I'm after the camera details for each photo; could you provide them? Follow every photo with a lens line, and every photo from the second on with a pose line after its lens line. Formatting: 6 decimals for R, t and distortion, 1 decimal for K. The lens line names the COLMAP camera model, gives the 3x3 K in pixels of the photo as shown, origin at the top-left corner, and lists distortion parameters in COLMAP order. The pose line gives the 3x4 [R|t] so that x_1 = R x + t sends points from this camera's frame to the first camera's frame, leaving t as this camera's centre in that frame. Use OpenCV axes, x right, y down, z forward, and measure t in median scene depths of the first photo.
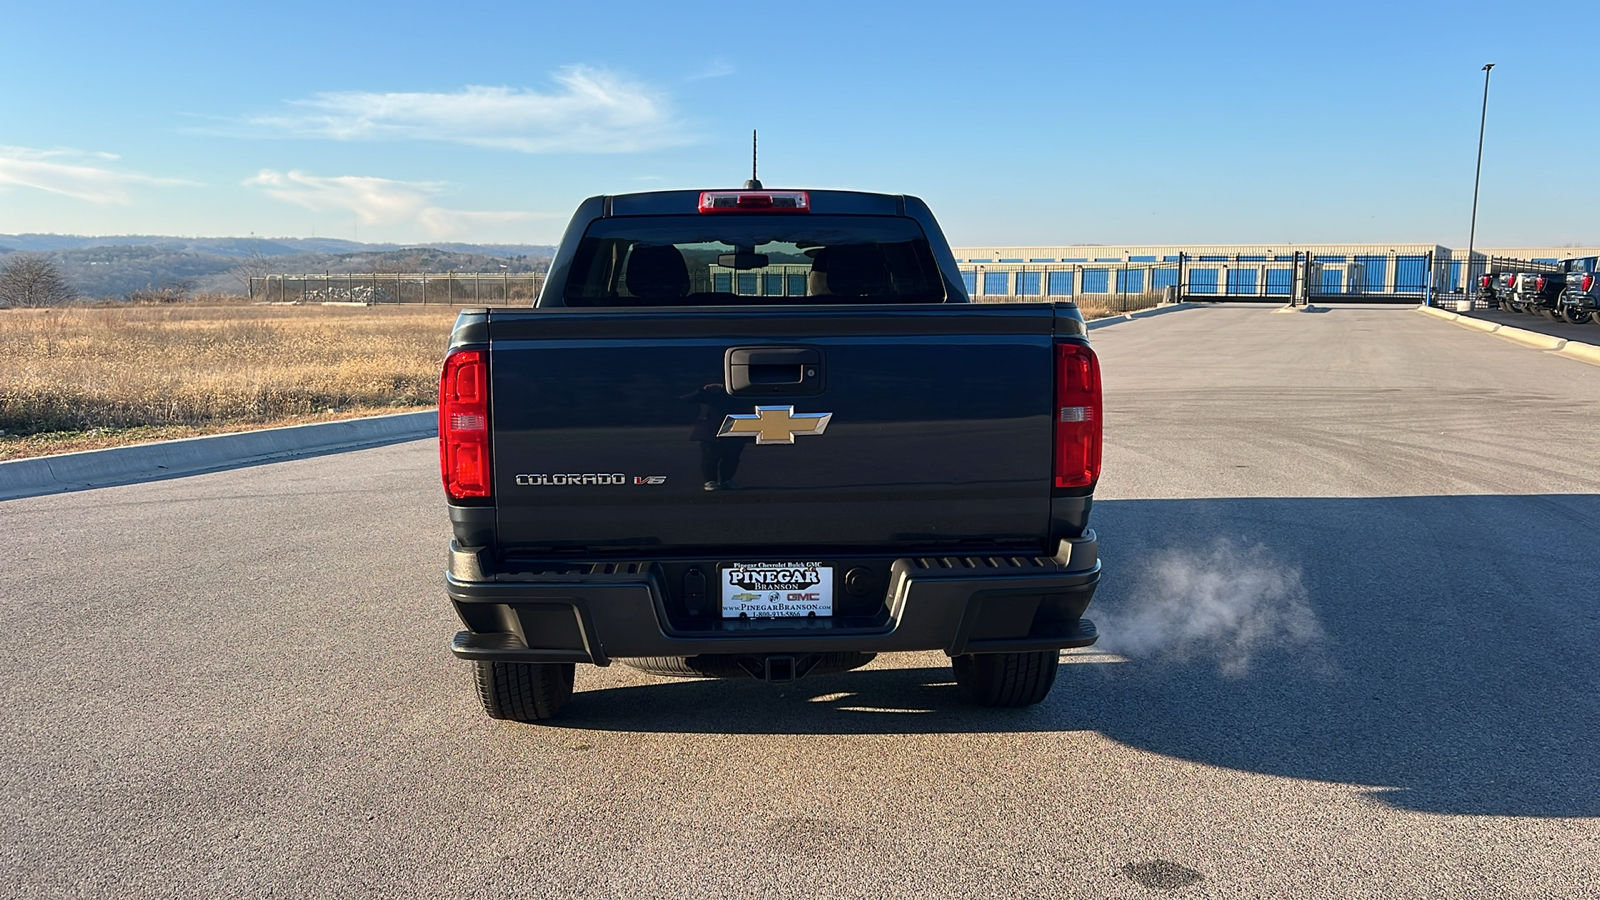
lens RADIAL K [[1325.4, 0, 758.9], [0, 1325.4, 453.2], [0, 0, 1]] dist [0.011119, -0.001592]
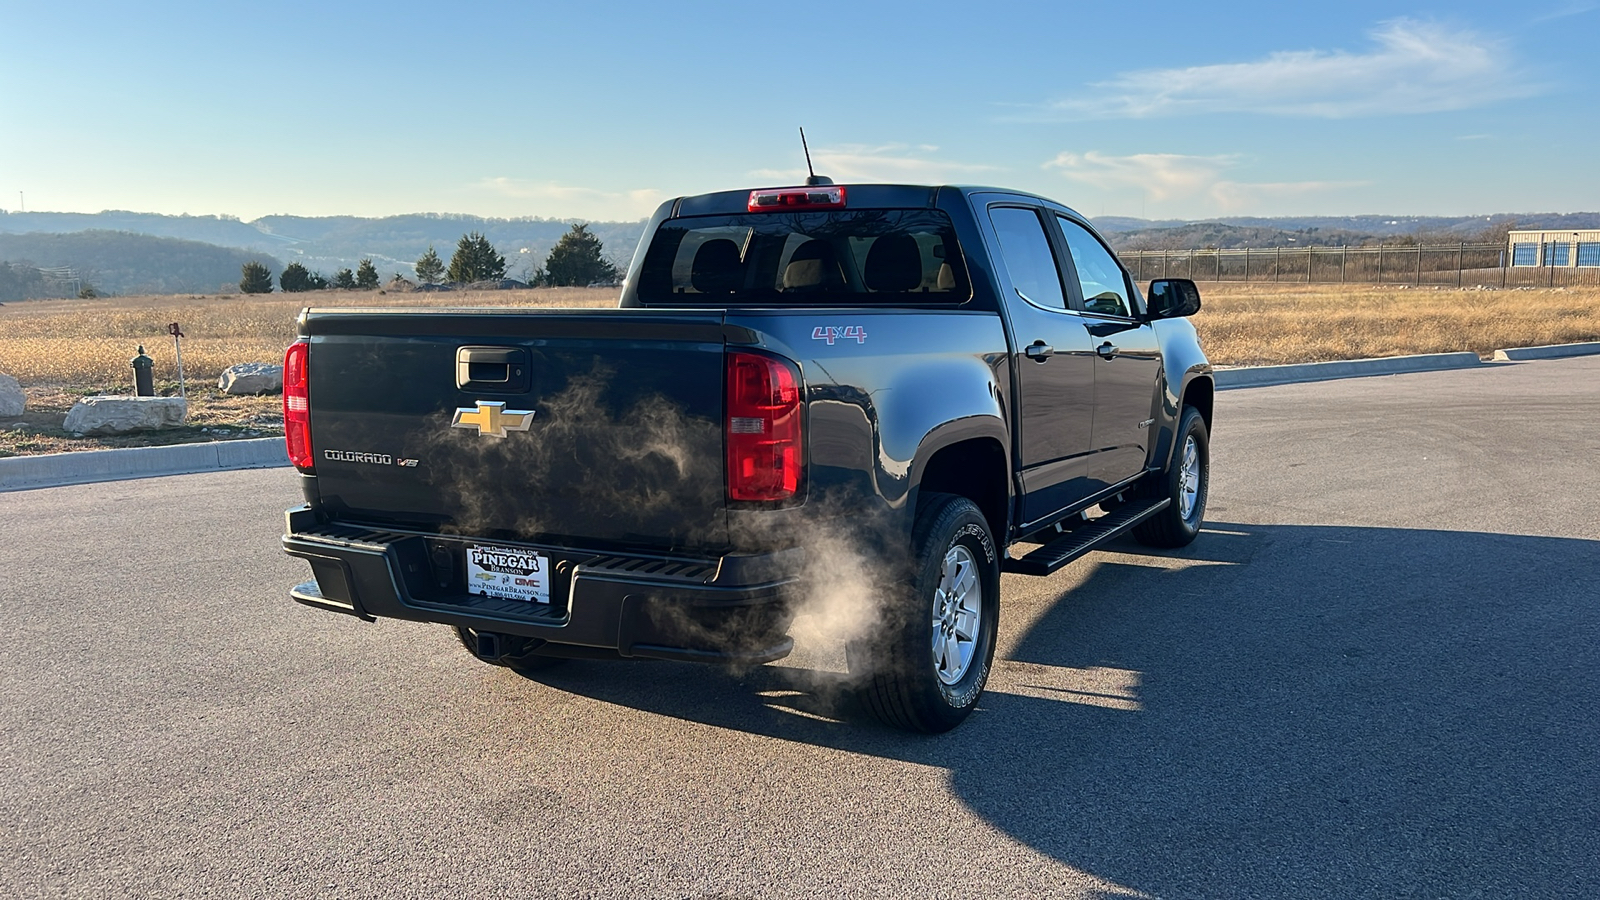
lens RADIAL K [[1325.4, 0, 758.9], [0, 1325.4, 453.2], [0, 0, 1]] dist [0.011119, -0.001592]
pose [[0.862378, 0.062134, -0.502437, 0.721986], [-0.055423, 0.998062, 0.028298, -0.035480], [0.503221, 0.003443, 0.864151, 0.174343]]
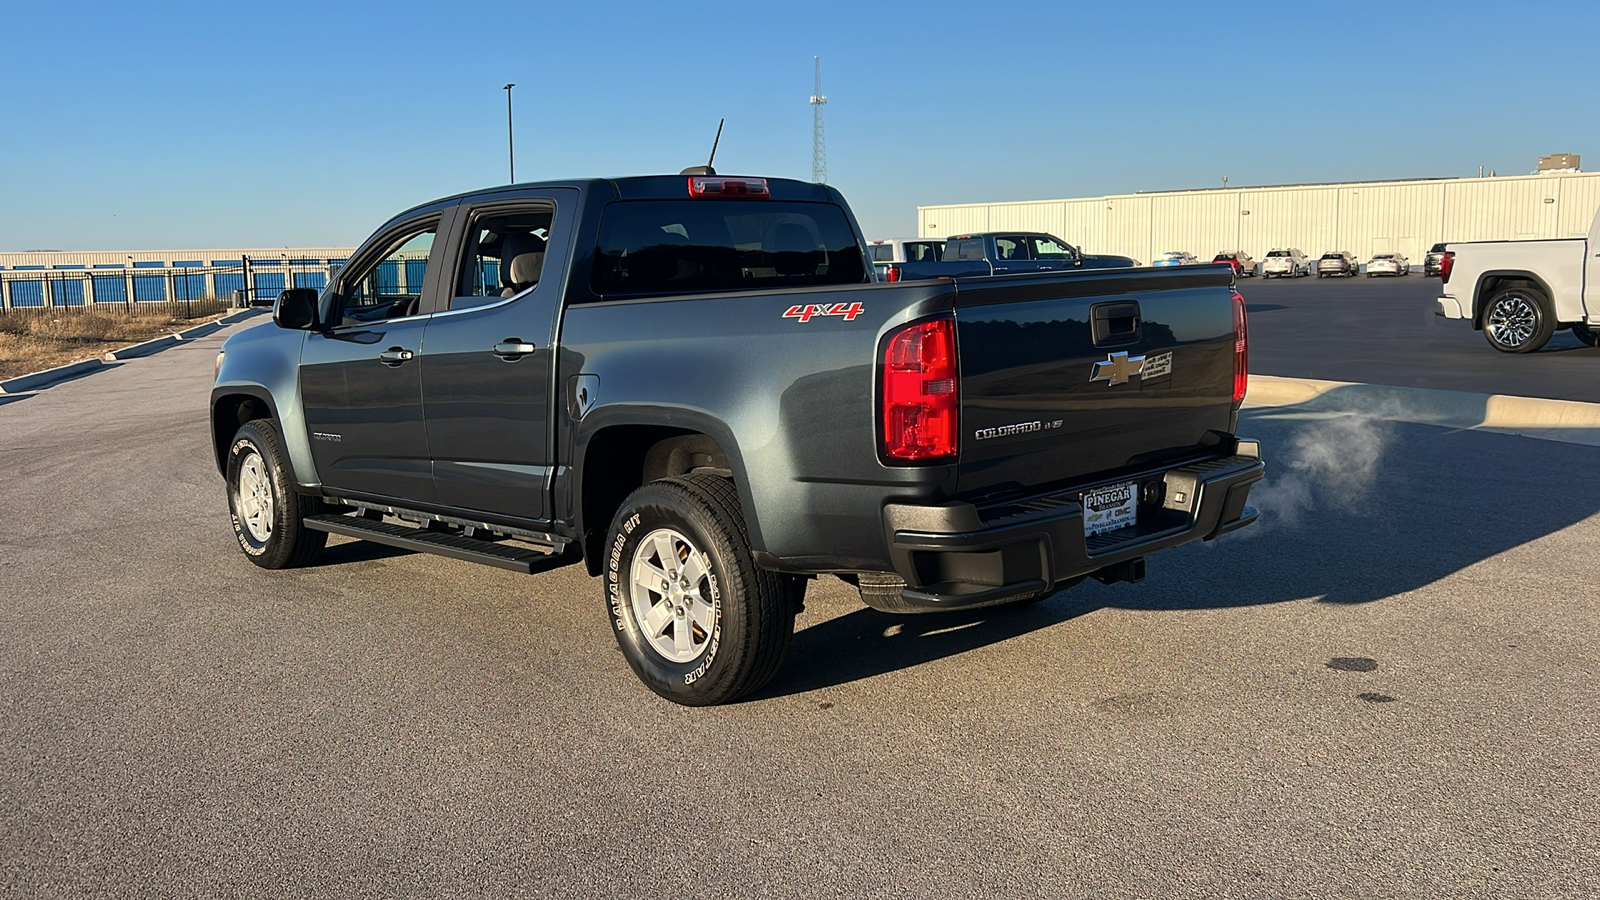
lens RADIAL K [[1325.4, 0, 758.9], [0, 1325.4, 453.2], [0, 0, 1]] dist [0.011119, -0.001592]
pose [[0.774258, -0.100624, 0.624819, -0.978947], [0.102584, 0.994177, 0.032988, -0.018857], [-0.624500, 0.038556, 0.780072, 0.258620]]
